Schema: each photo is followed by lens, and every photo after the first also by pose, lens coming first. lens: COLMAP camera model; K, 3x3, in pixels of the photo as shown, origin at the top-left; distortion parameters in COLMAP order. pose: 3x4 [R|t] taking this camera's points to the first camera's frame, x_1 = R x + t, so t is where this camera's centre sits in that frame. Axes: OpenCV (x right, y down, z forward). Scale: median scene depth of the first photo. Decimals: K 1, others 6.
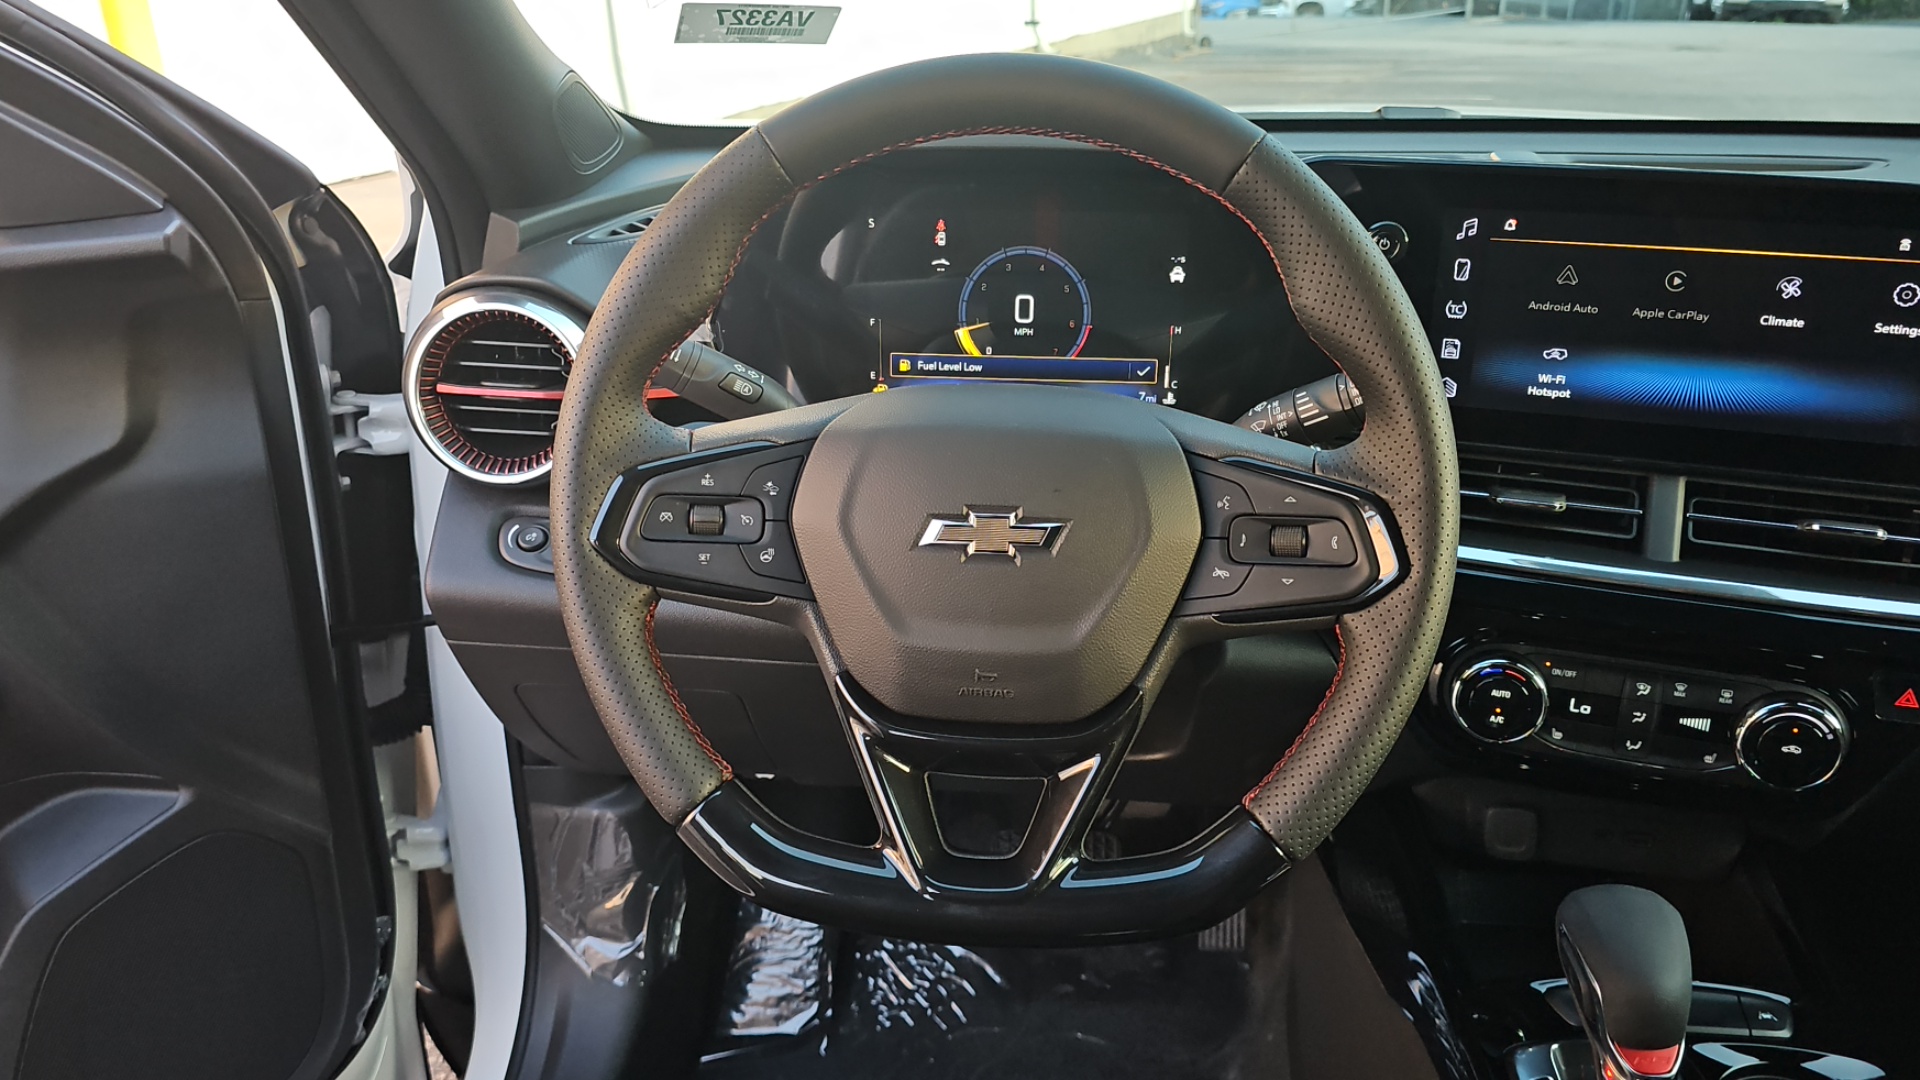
lens RADIAL K [[1413.1, 0, 964.5], [0, 1413.1, 548.9], [0, 0, 1]] dist [0.050153, -0.056533]
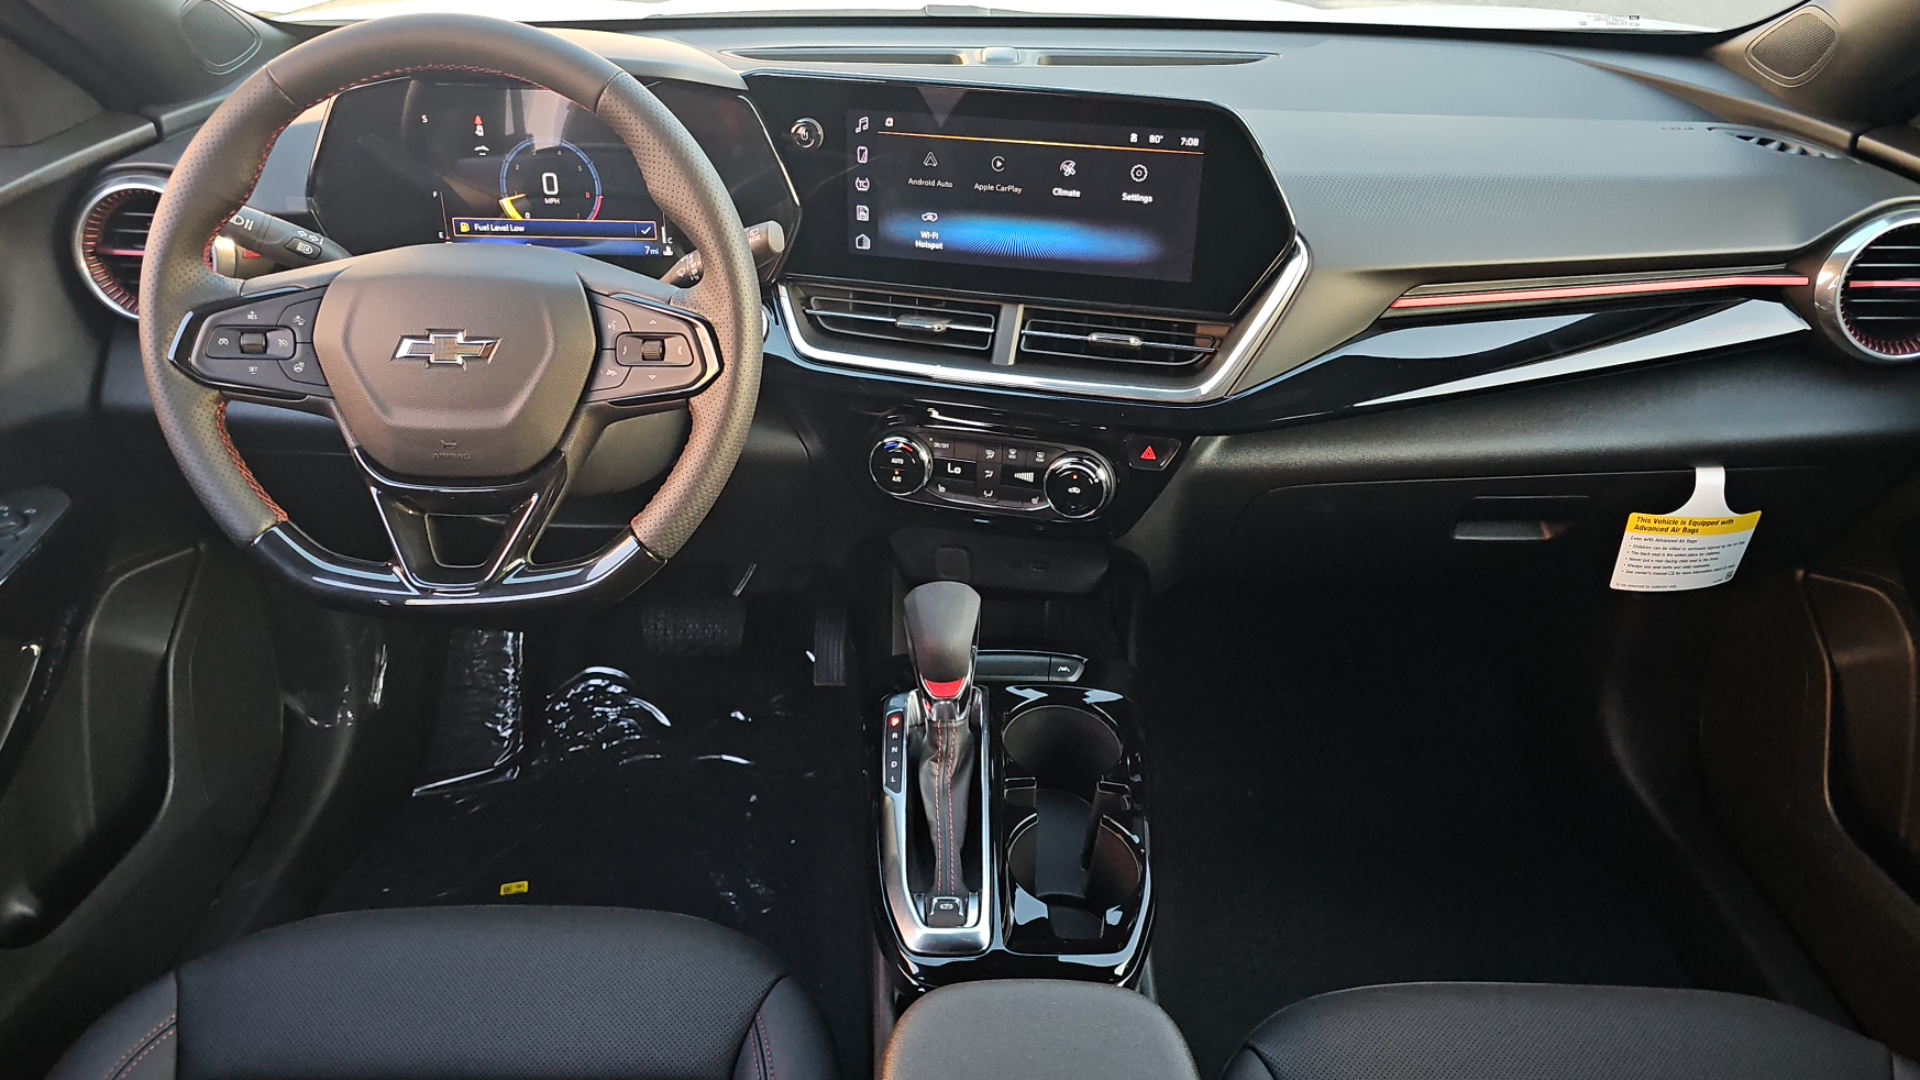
lens RADIAL K [[1413.1, 0, 968.6], [0, 1413.1, 535.2], [0, 0, 1]] dist [0.050153, -0.056533]
pose [[0.996590, -0.029873, 0.076909, 0.341575], [0.021968, 0.994578, 0.101648, 0.034272], [-0.079529, -0.099612, 0.991843, -0.417432]]
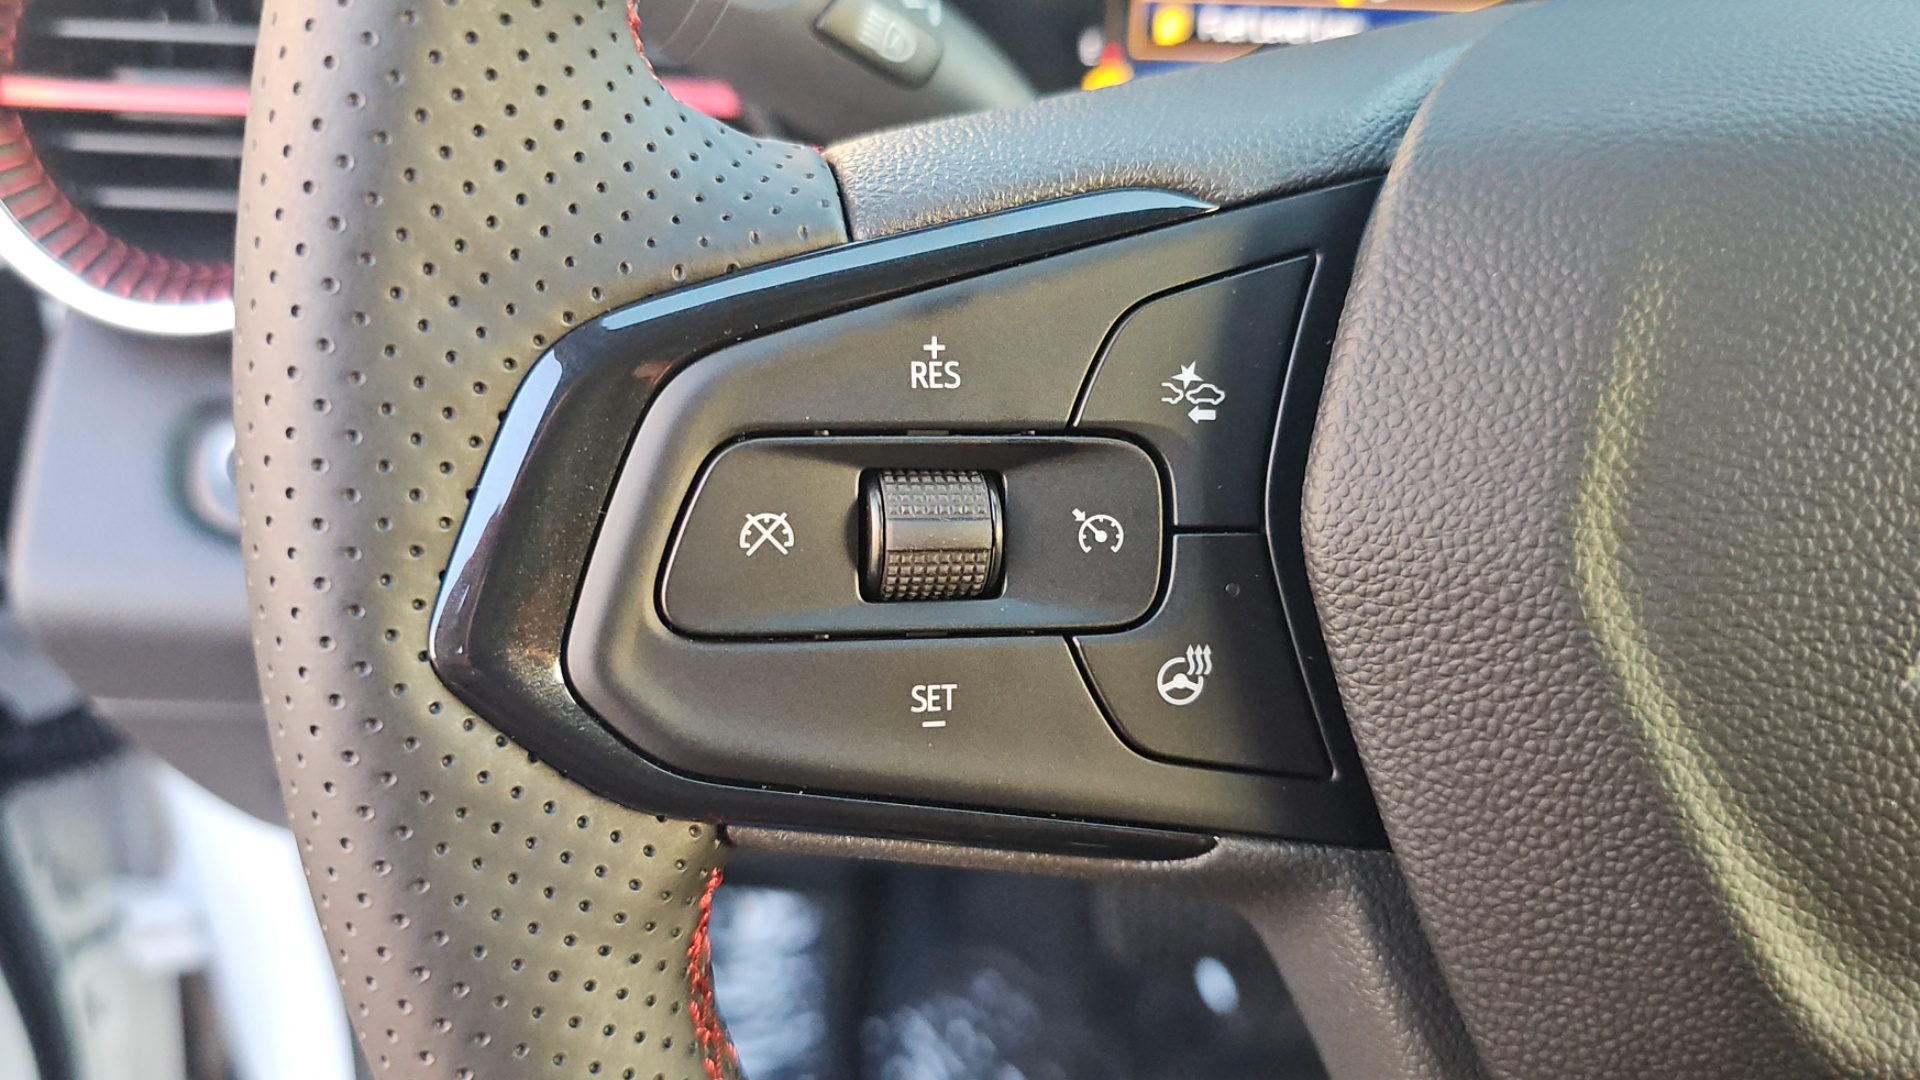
lens RADIAL K [[1413.1, 0, 948.8], [0, 1413.1, 528.8], [0, 0, 1]] dist [0.050153, -0.056533]
pose [[0.995132, -0.028775, 0.094255, -0.162378], [0.016789, 0.991942, 0.125574, -0.041011], [-0.097109, -0.123380, 0.987597, 0.616532]]
